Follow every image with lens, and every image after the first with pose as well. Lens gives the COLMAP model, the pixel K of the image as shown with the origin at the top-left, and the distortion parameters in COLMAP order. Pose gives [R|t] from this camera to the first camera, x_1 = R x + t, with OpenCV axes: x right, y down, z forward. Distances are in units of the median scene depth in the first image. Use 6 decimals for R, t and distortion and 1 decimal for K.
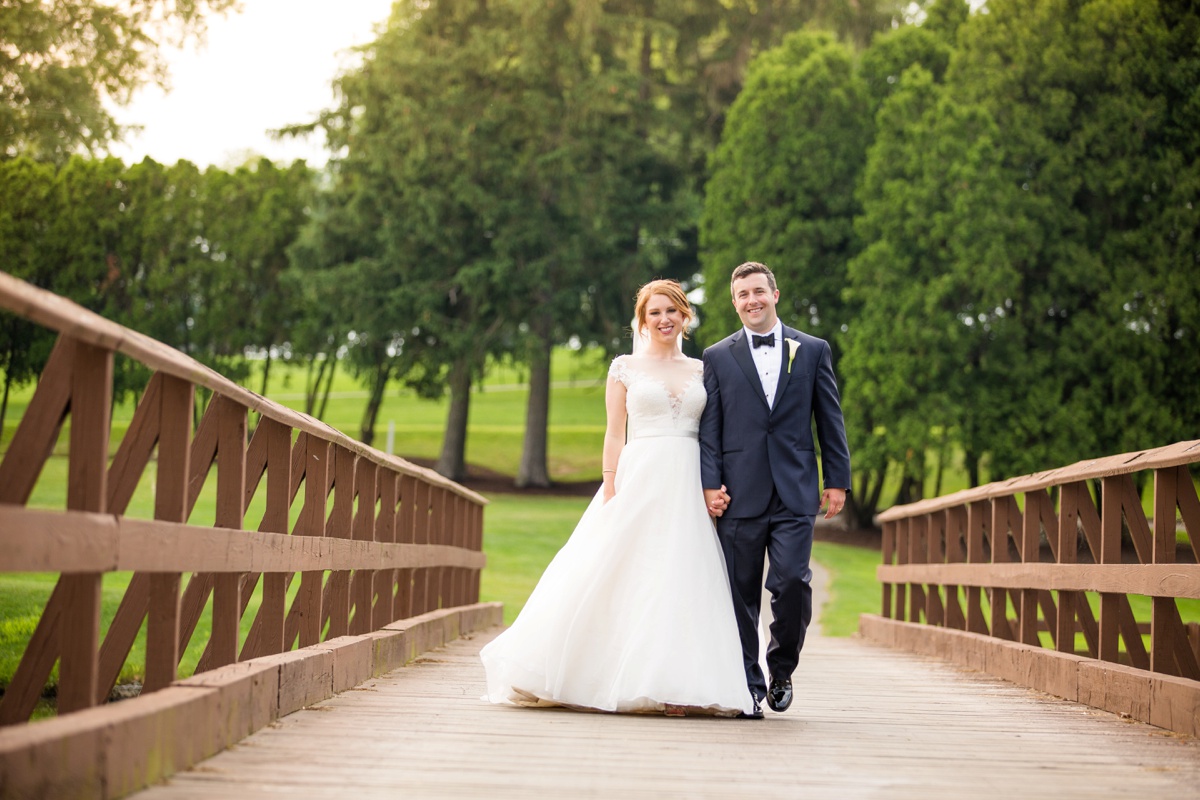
lens RADIAL K [[3906.7, 0, 600.0], [0, 3906.7, 400.0], [0, 0, 1]] dist [0.159027, -0.334328]
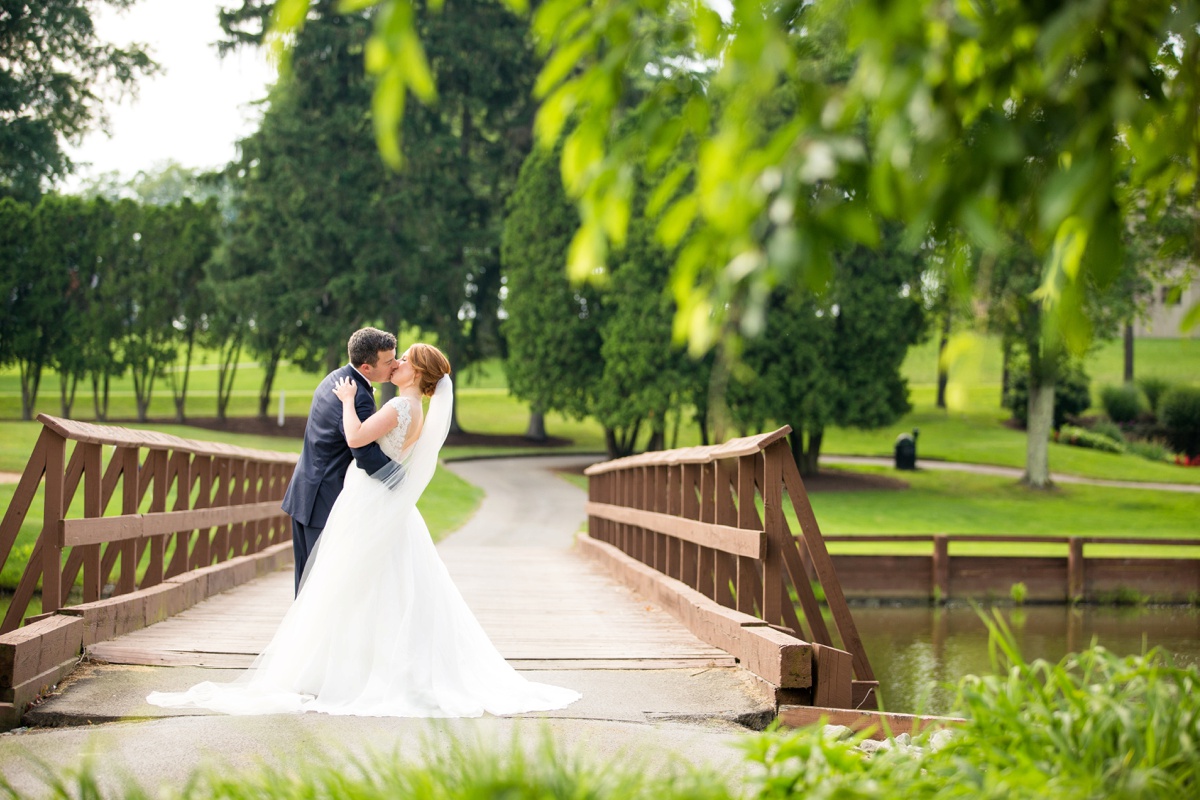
lens RADIAL K [[3326.1, 0, 600.0], [0, 3326.1, 400.0], [0, 0, 1]] dist [-0.000755, -0.162812]
pose [[0.999149, -0.014360, 0.038669, 0.012749], [0.013655, 0.999737, 0.018435, -0.011544], [-0.038923, -0.017891, 0.999082, -0.165632]]
